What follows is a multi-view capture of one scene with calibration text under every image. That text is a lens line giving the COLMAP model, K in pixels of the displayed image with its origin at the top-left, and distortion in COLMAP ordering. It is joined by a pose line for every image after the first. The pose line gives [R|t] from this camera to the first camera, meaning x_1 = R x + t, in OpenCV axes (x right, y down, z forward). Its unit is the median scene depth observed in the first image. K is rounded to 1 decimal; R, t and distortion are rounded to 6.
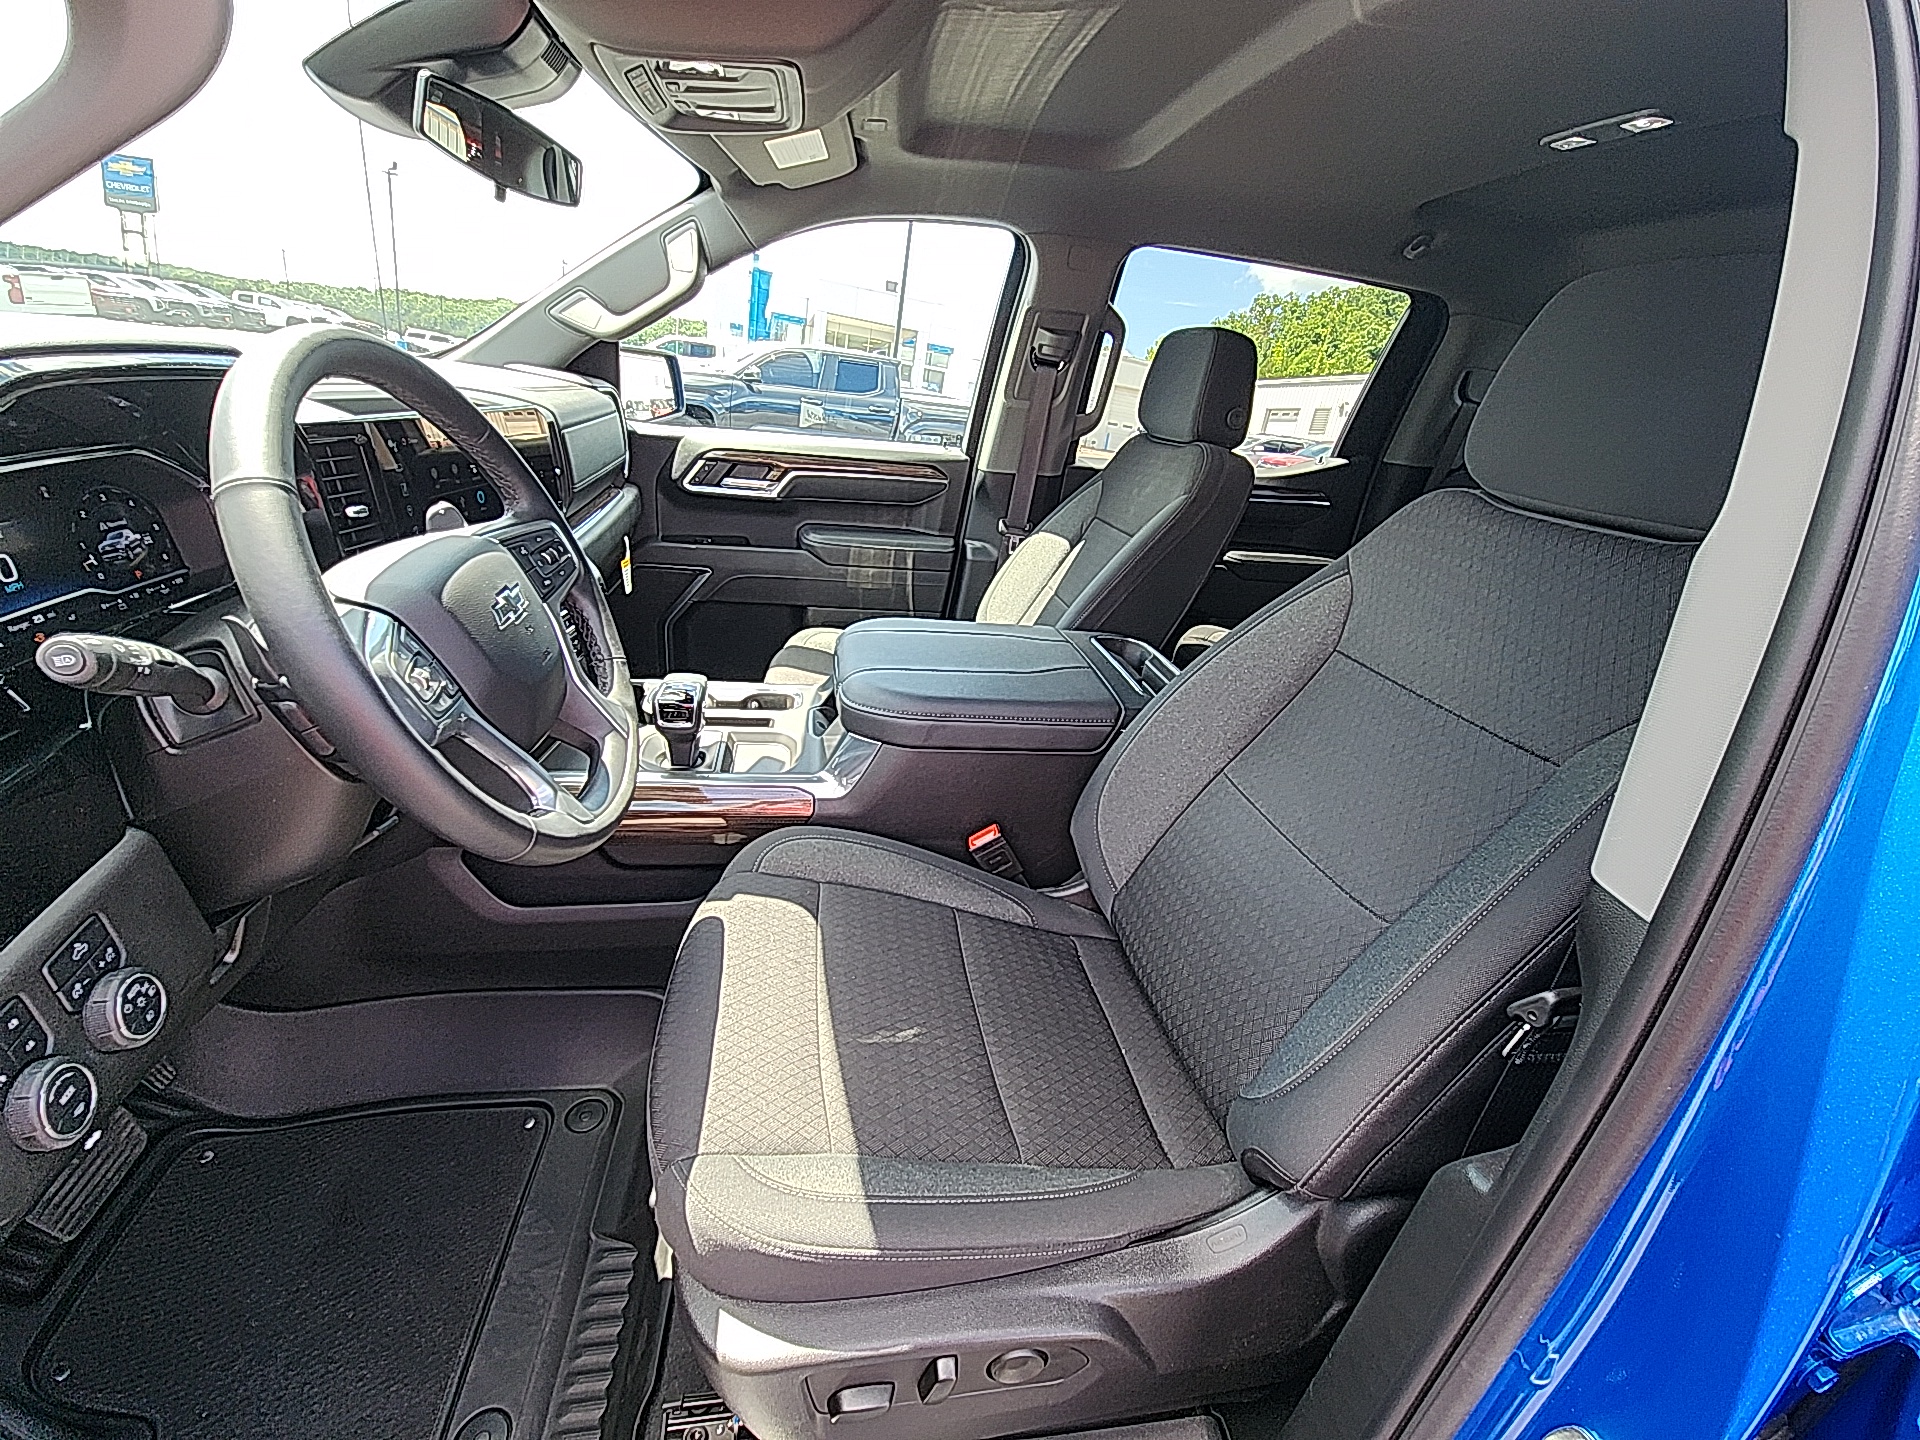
lens RADIAL K [[771.6, 0, 951.4], [0, 771.6, 707.8], [0, 0, 1]] dist [0.019146, -0.012456]
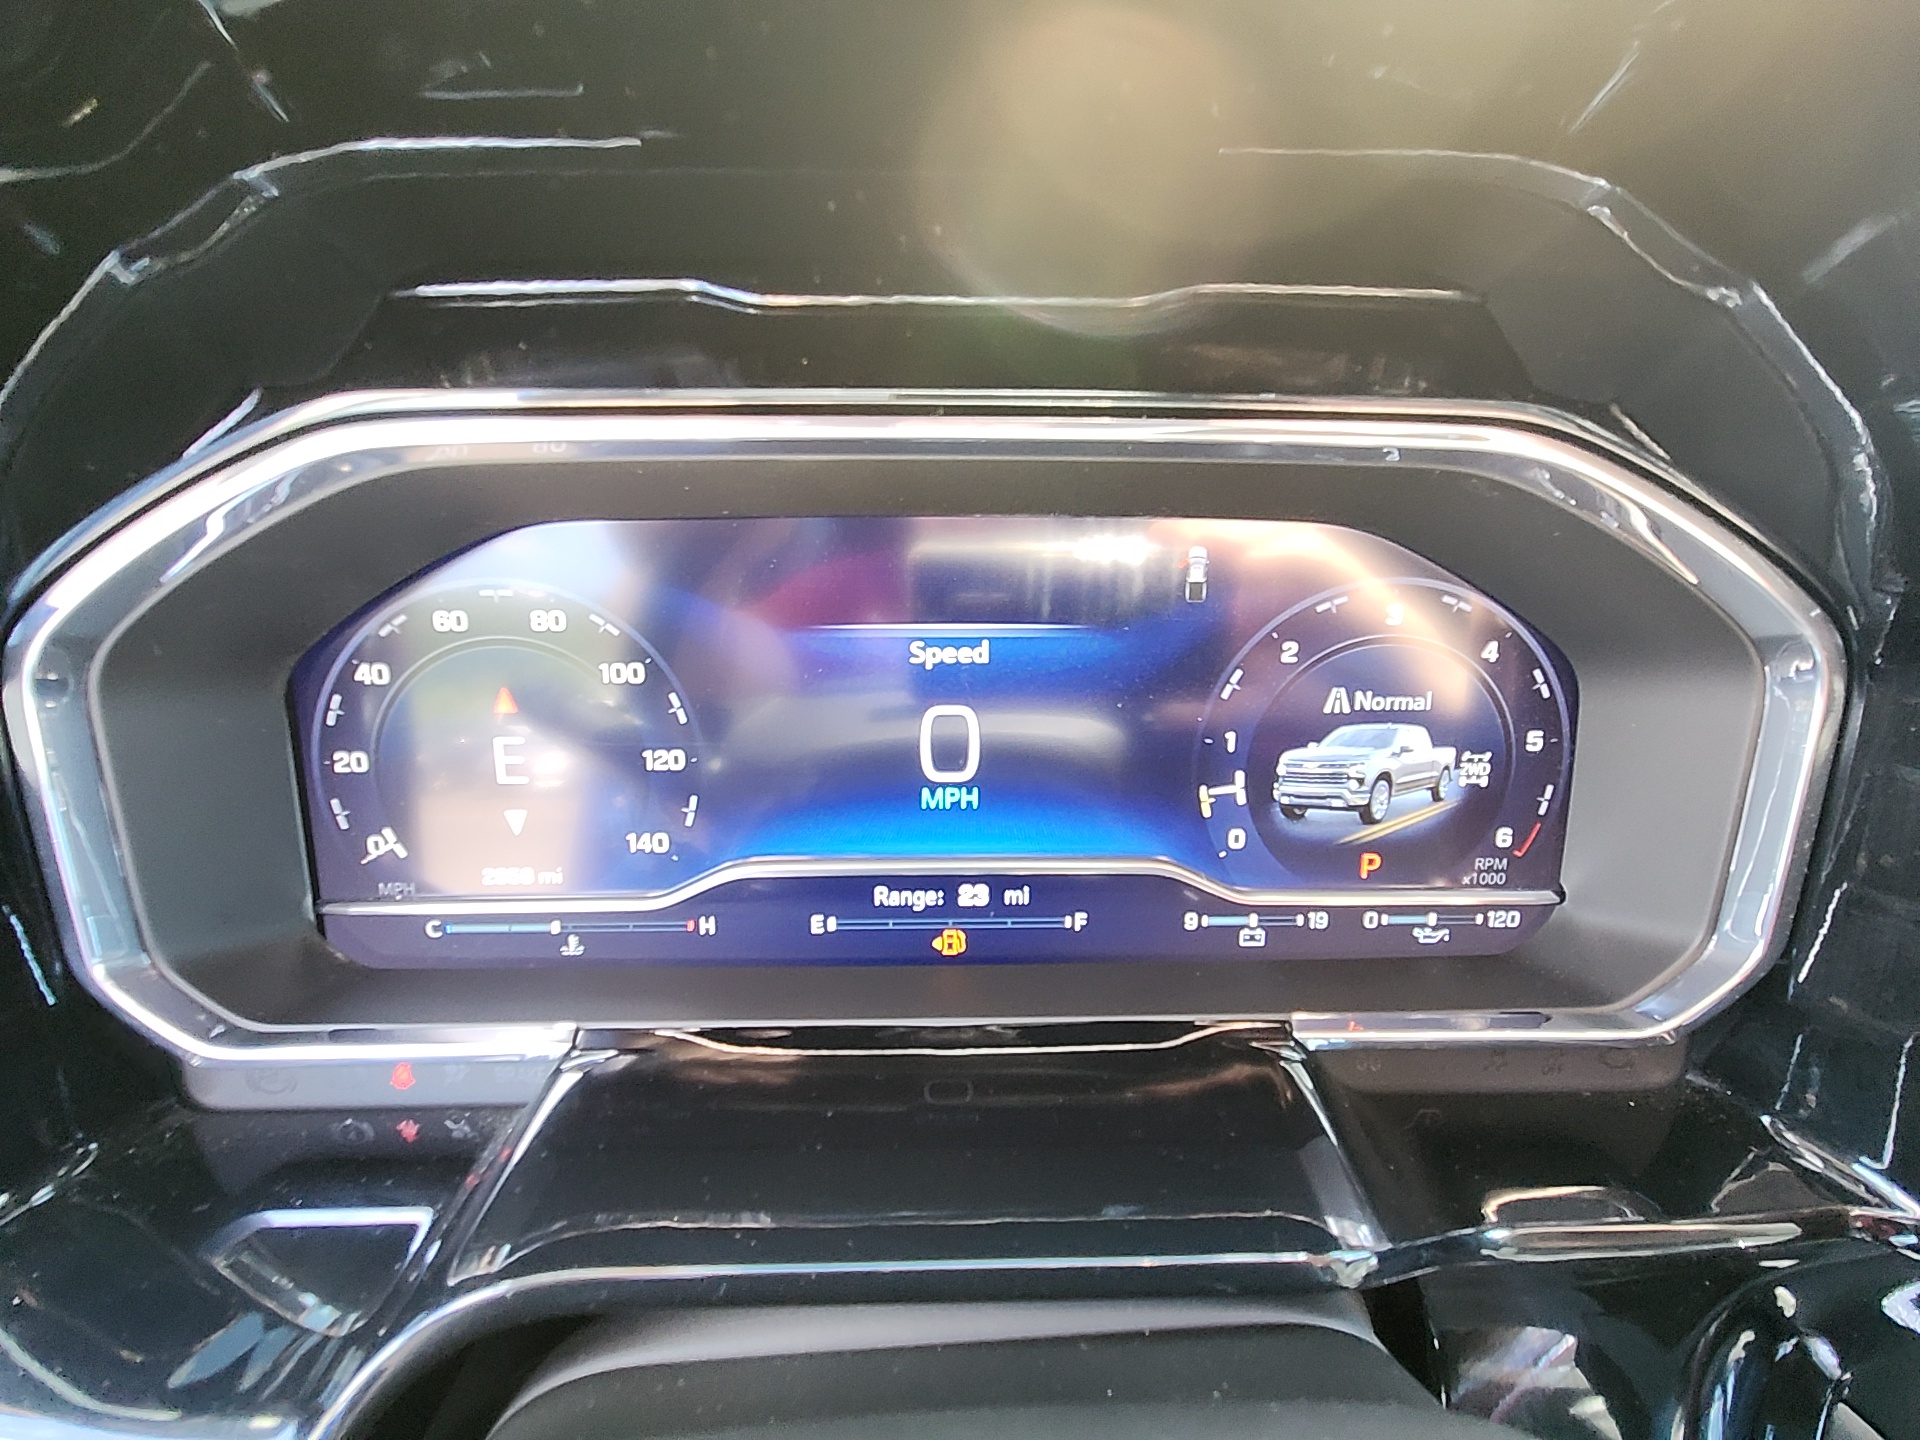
lens RADIAL K [[785.2, 0, 949.0], [0, 785.2, 712.9], [0, 0, 1]] dist [0.006057, 0.000383]
pose [[-0.127941, 0.216364, -0.967893, -0.378418], [-0.404298, 0.879767, 0.250106, -0.119825], [0.905635, 0.423316, -0.025083, 0.425482]]
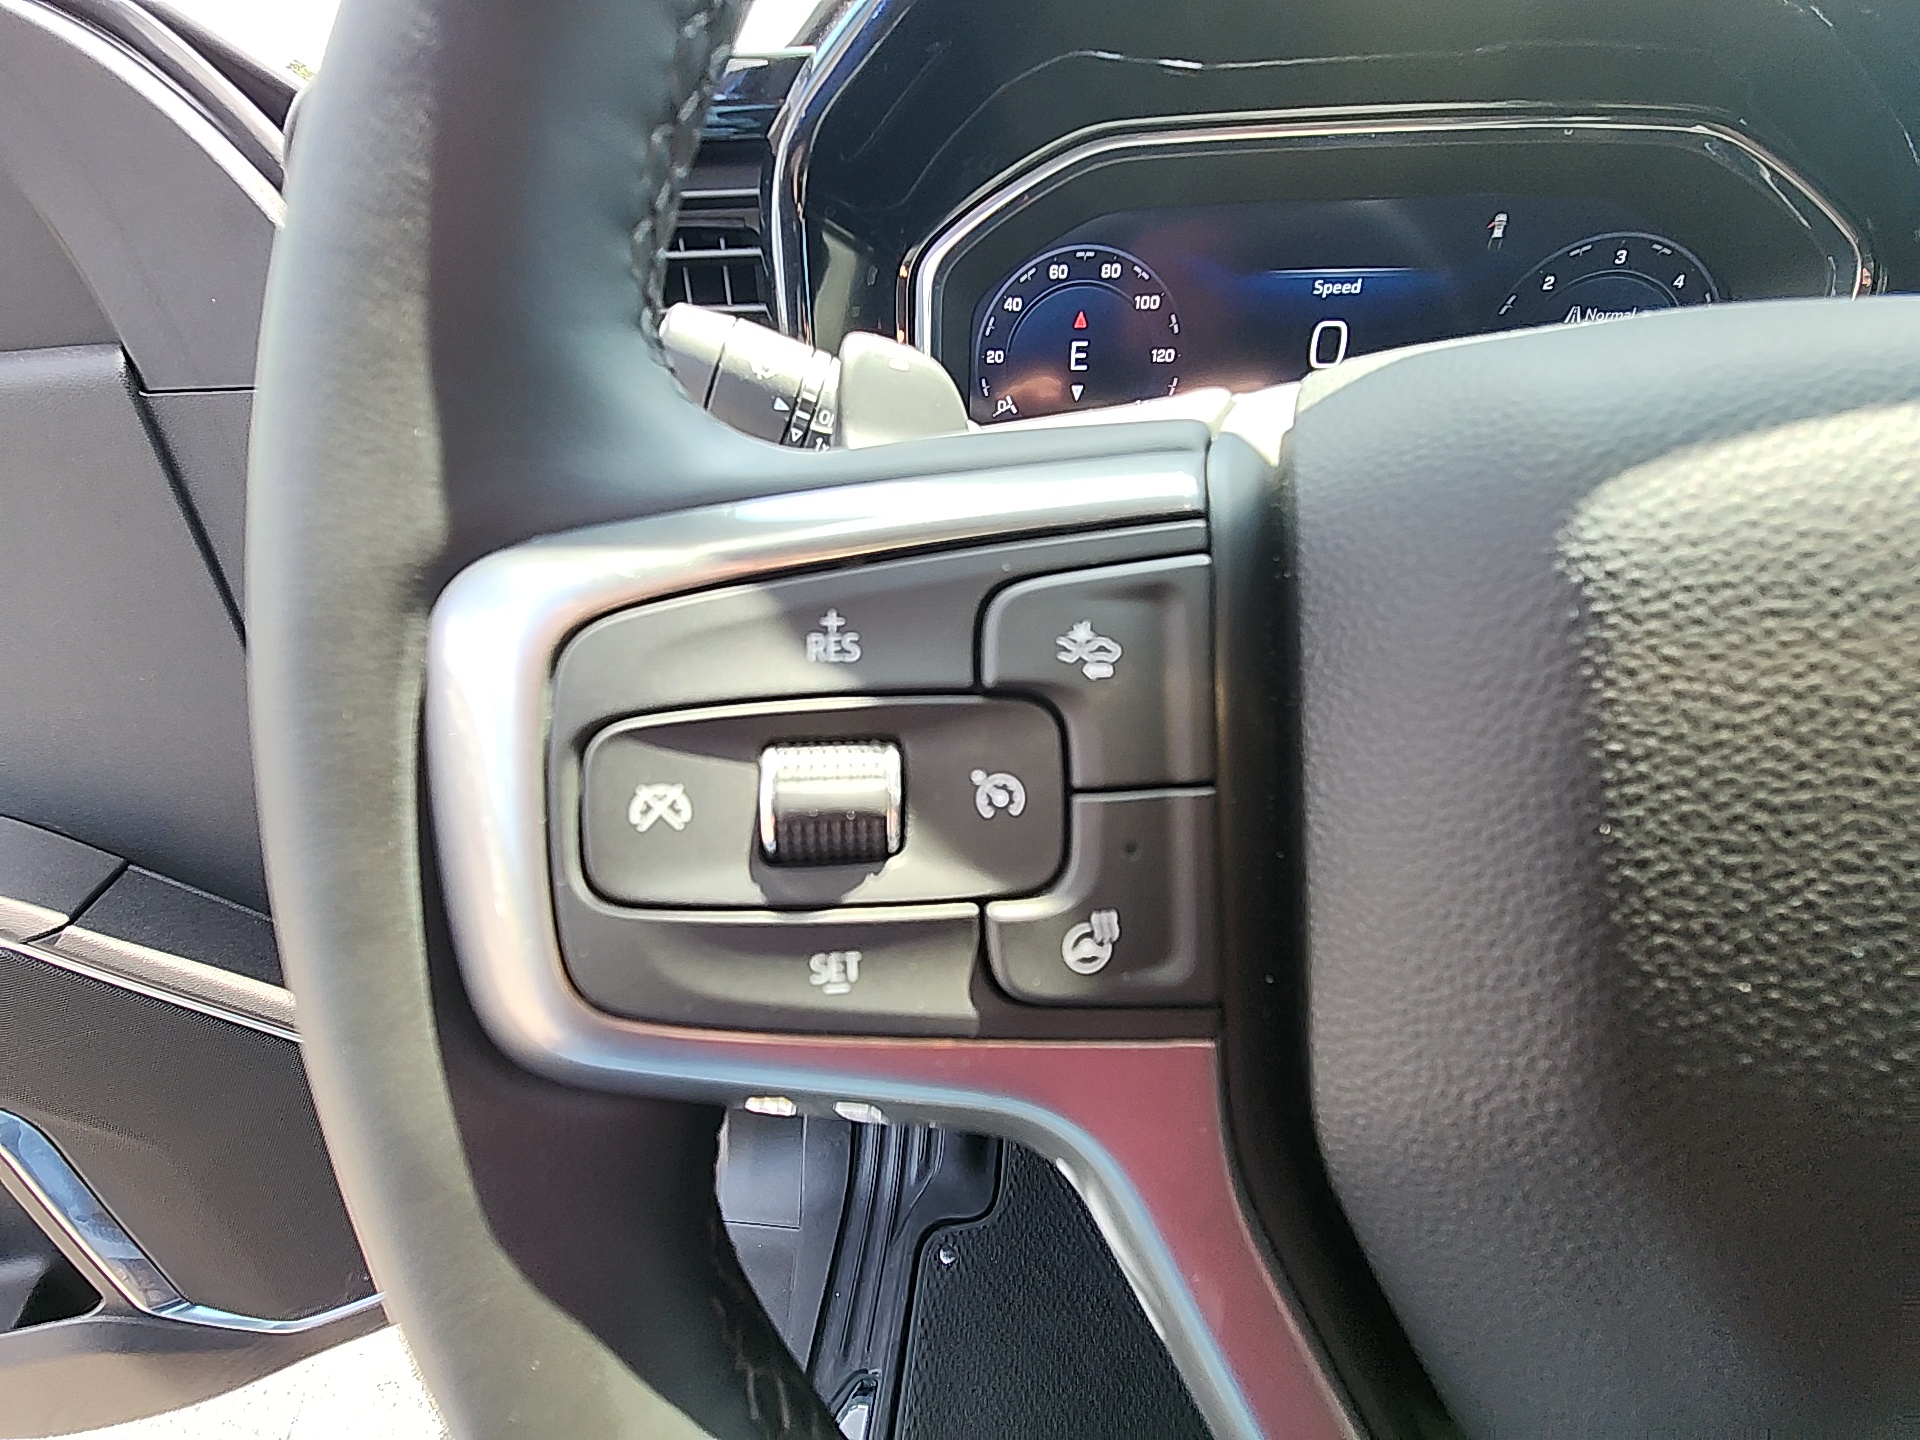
lens RADIAL K [[784.2, 0, 945.0], [0, 784.2, 710.1], [0, 0, 1]] dist [0.006733, 0.000135]
pose [[-0.271304, 0.391529, -0.879261, -0.204087], [-0.387647, 0.791707, 0.472154, -0.054511], [0.880979, 0.468941, -0.063019, 0.384682]]
